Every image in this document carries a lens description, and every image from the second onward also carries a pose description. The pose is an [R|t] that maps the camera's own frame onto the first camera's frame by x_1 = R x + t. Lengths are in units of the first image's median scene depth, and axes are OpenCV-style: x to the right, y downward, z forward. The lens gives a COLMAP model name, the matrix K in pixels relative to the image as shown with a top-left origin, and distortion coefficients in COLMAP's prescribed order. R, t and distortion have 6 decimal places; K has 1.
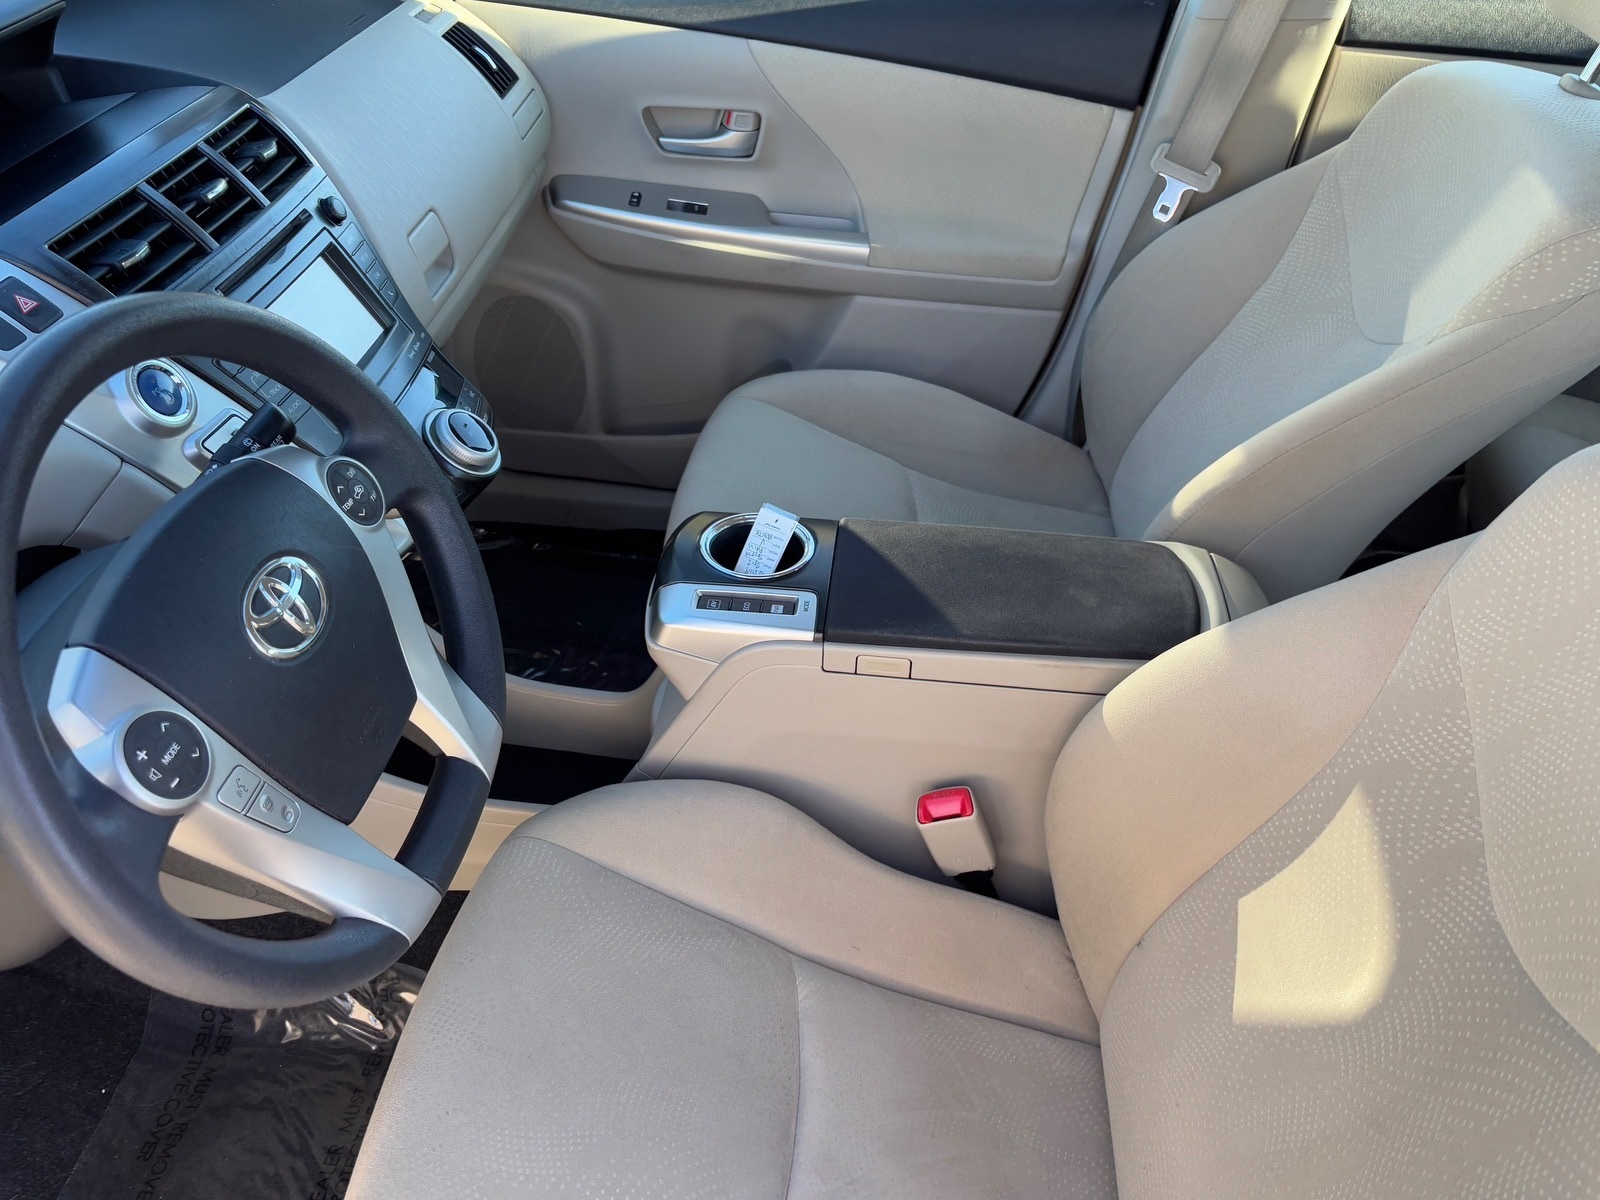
lens RADIAL K [[1325.0, 0, 797.4], [0, 1325.0, 618.1], [0, 0, 1]] dist [0.003892, -0.006622]
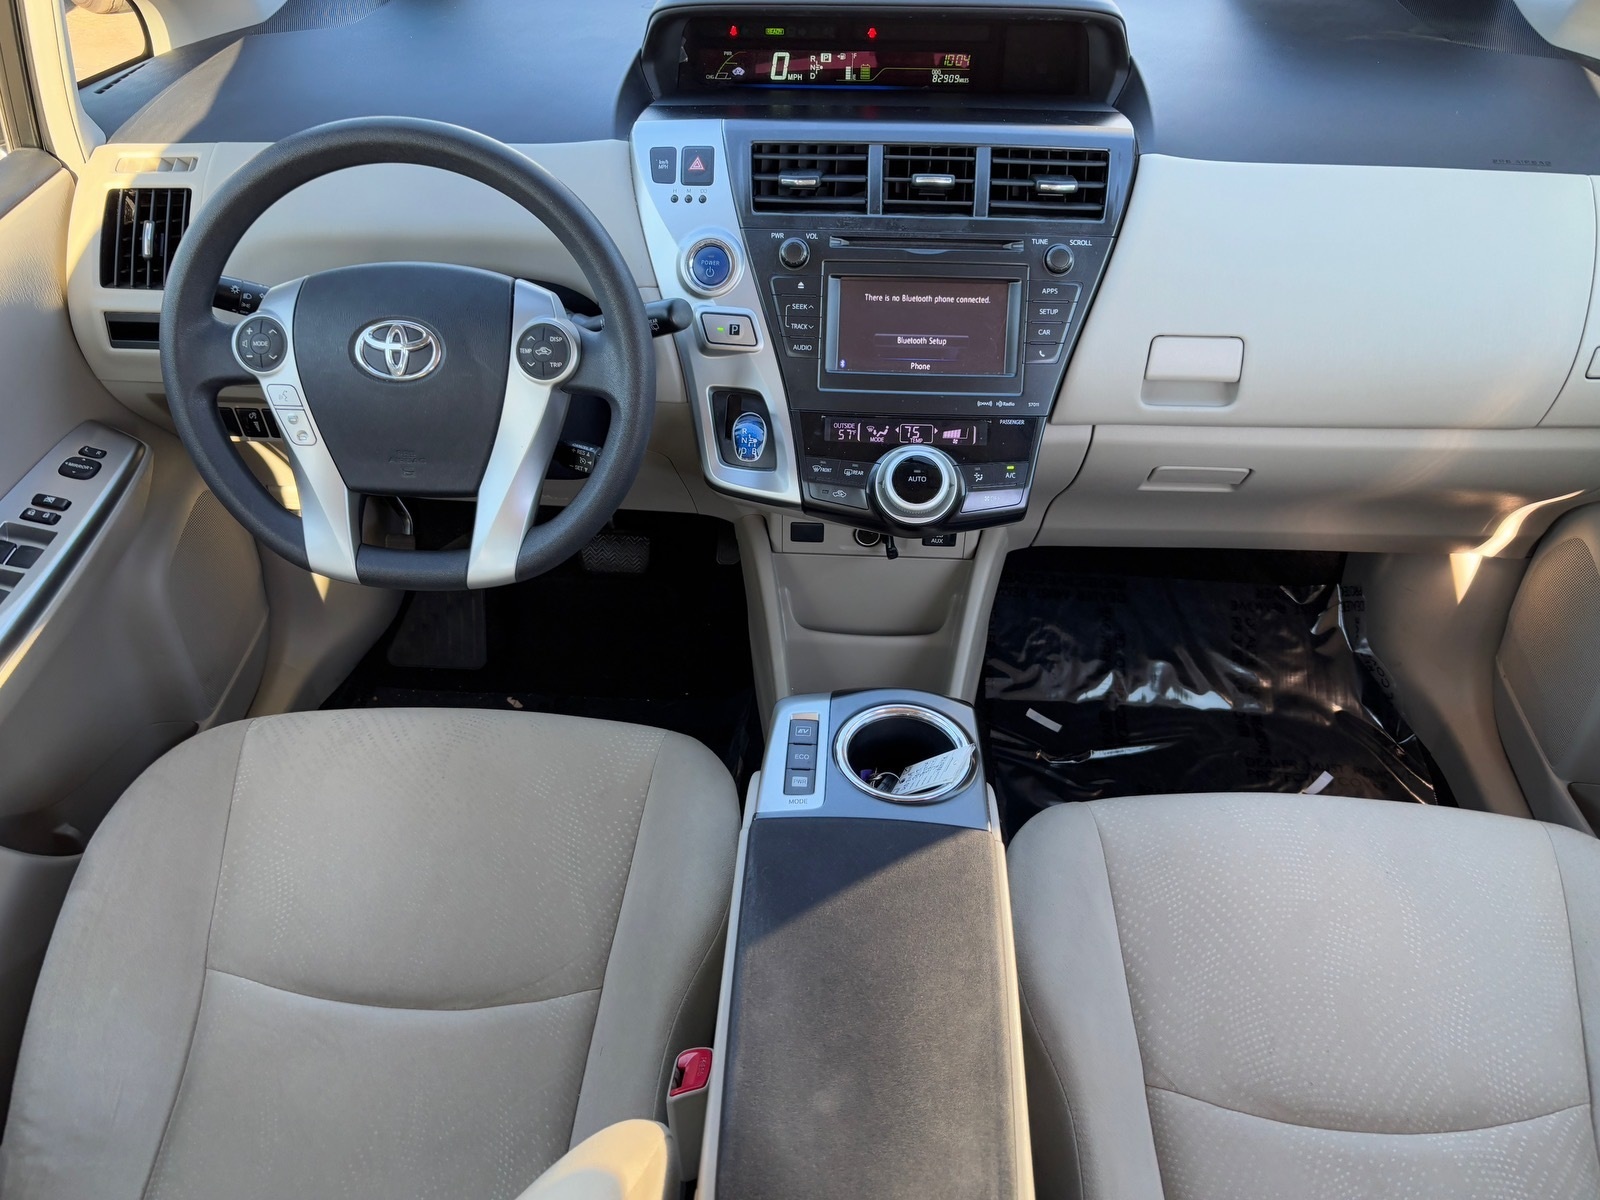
lens RADIAL K [[1212.8, 0, 789.1], [0, 1212.8, 621.8], [0, 0, 1]] dist [0.039801, -0.064844]
pose [[0.033075, 0.612947, -0.789432, 0.576687], [-0.602272, 0.642568, 0.473682, -0.469737], [0.797605, 0.459785, 0.390414, 0.628299]]
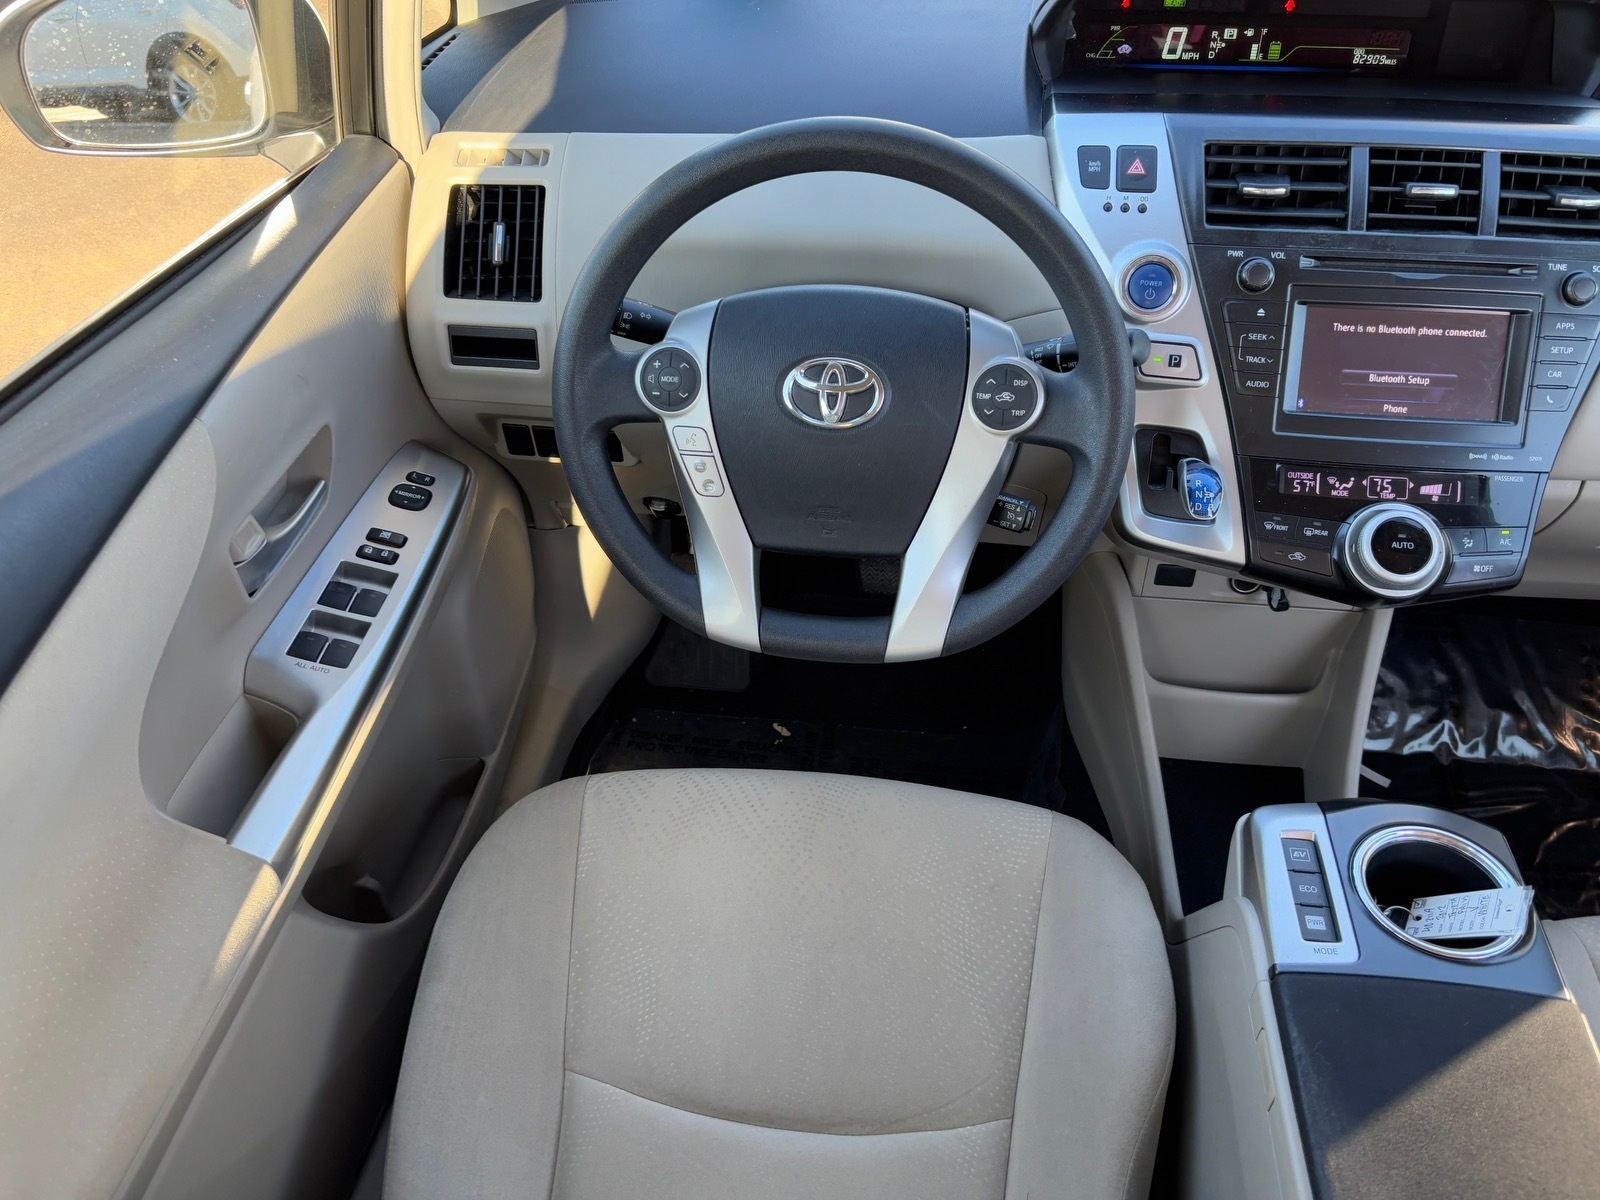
lens RADIAL K [[1236.3, 0, 805.6], [0, 1236.3, 612.3], [0, 0, 1]] dist [0.004966, -0.002836]
pose [[-0.025501, 0.637505, -0.770024, 0.430988], [-0.595132, 0.609222, 0.524086, -0.317010], [0.803223, 0.471631, 0.363864, 0.425974]]
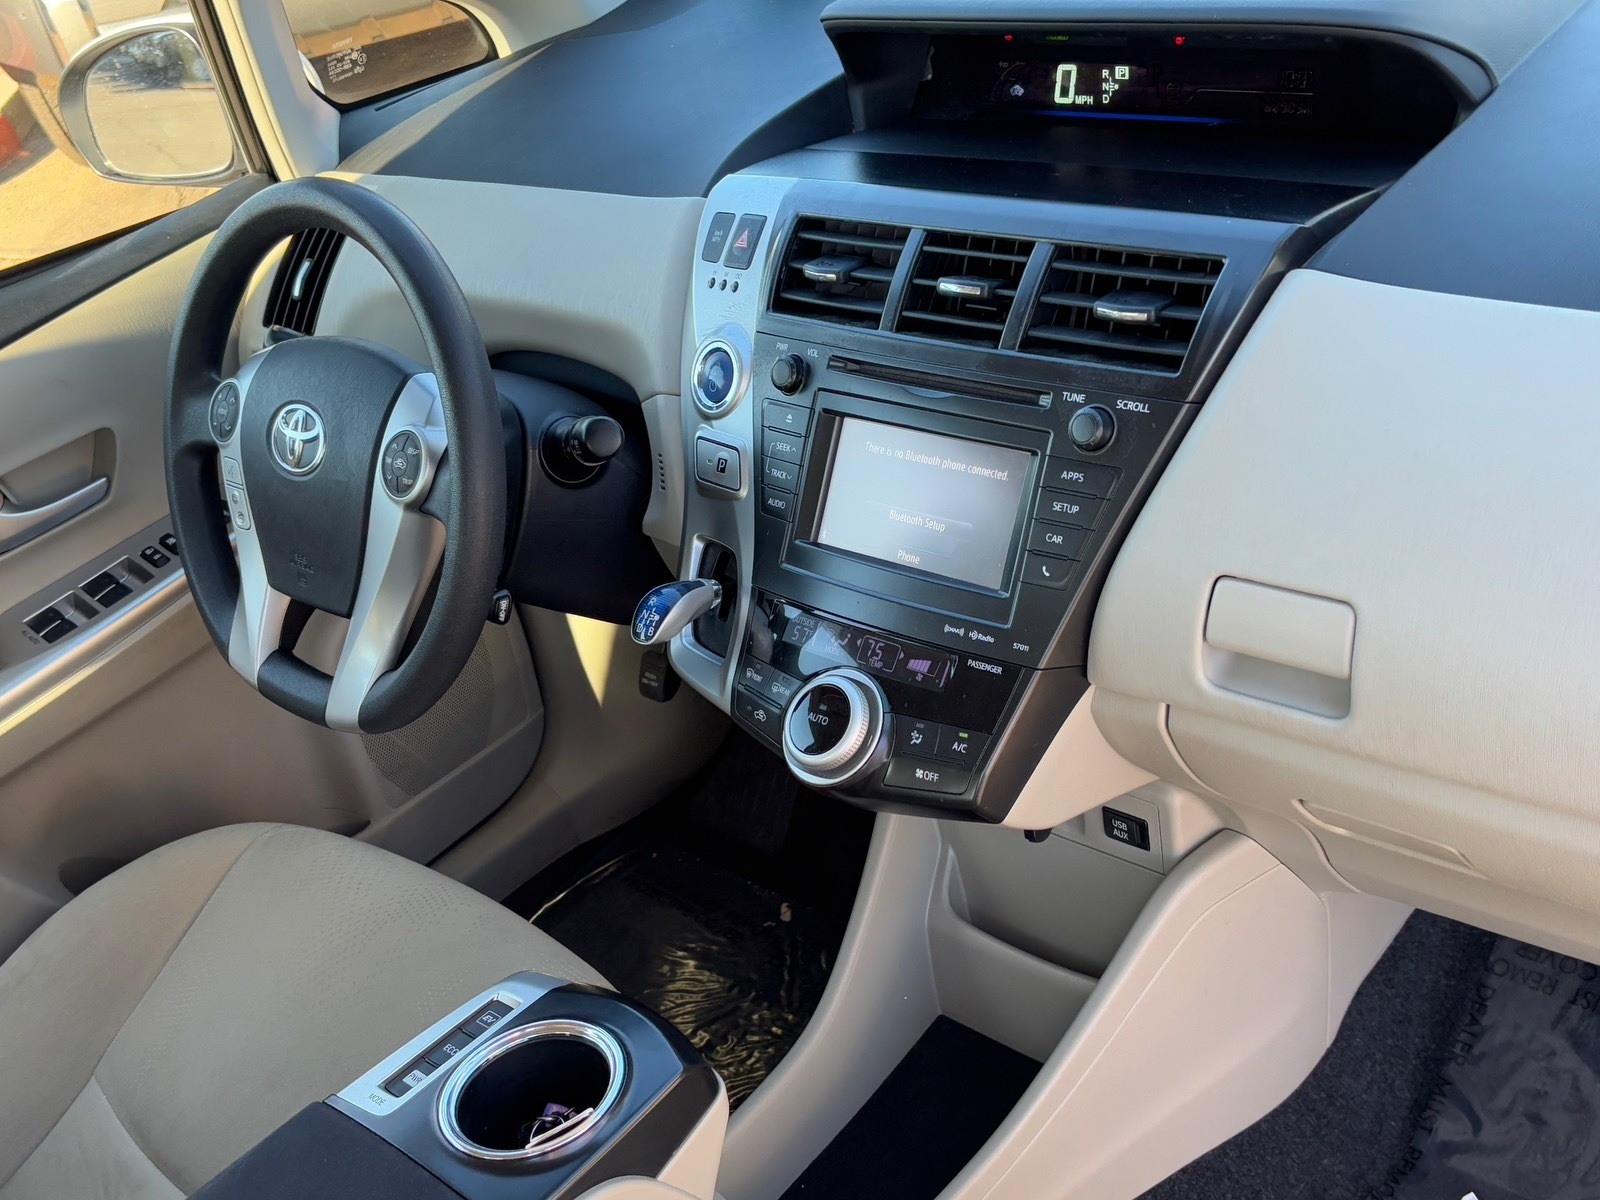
lens RADIAL K [[1881.8, 0, 794.5], [0, 1881.8, 640.8], [0, 0, 1]] dist [0.206790, -0.755865]
pose [[-0.605652, 0.489169, -0.627614, 0.368883], [-0.319280, 0.573061, 0.754759, -0.931931], [0.728866, 0.657506, -0.190894, 1.193381]]
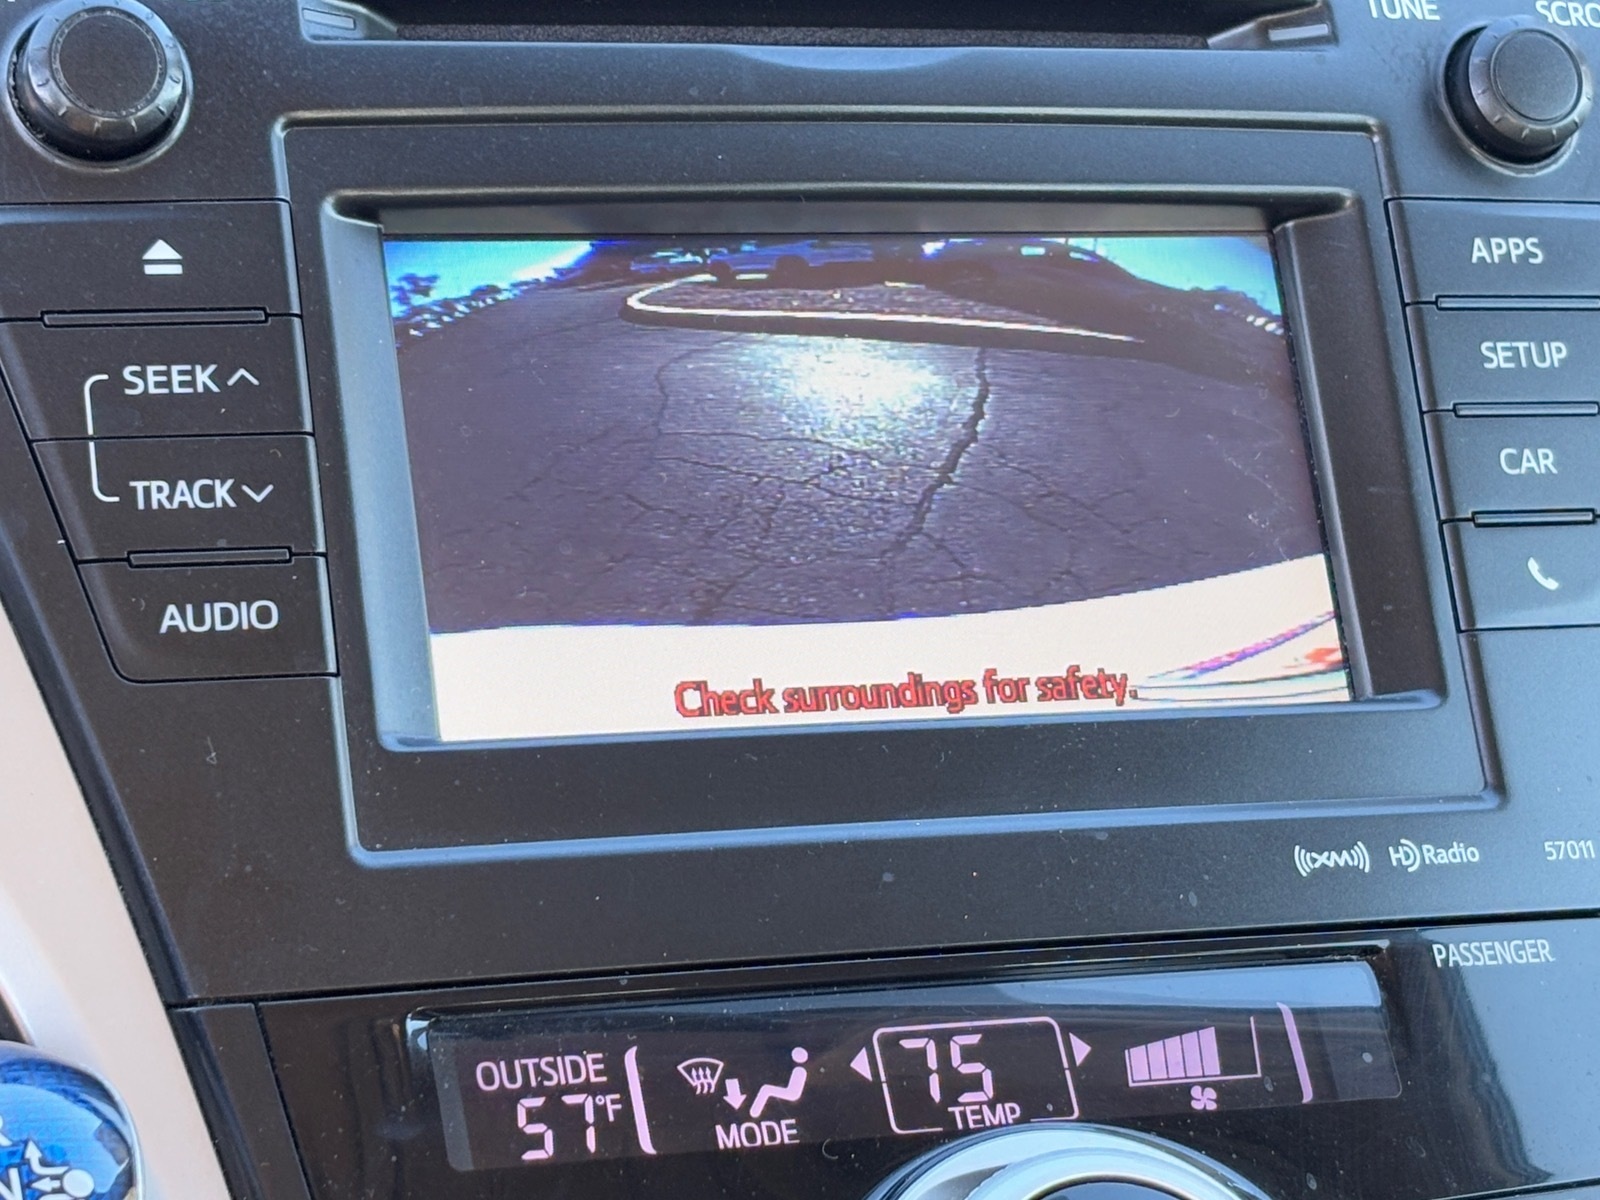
lens RADIAL K [[4400.4, 0, 793.9], [0, 4400.4, 596.1], [0, 0, 1]] dist [0.290634, -1.027201]
pose [[0.437786, 0.252400, -0.862924, 0.174235], [-0.590308, 0.804627, -0.064132, -0.156610], [0.678145, 0.537466, 0.501248, 0.685779]]
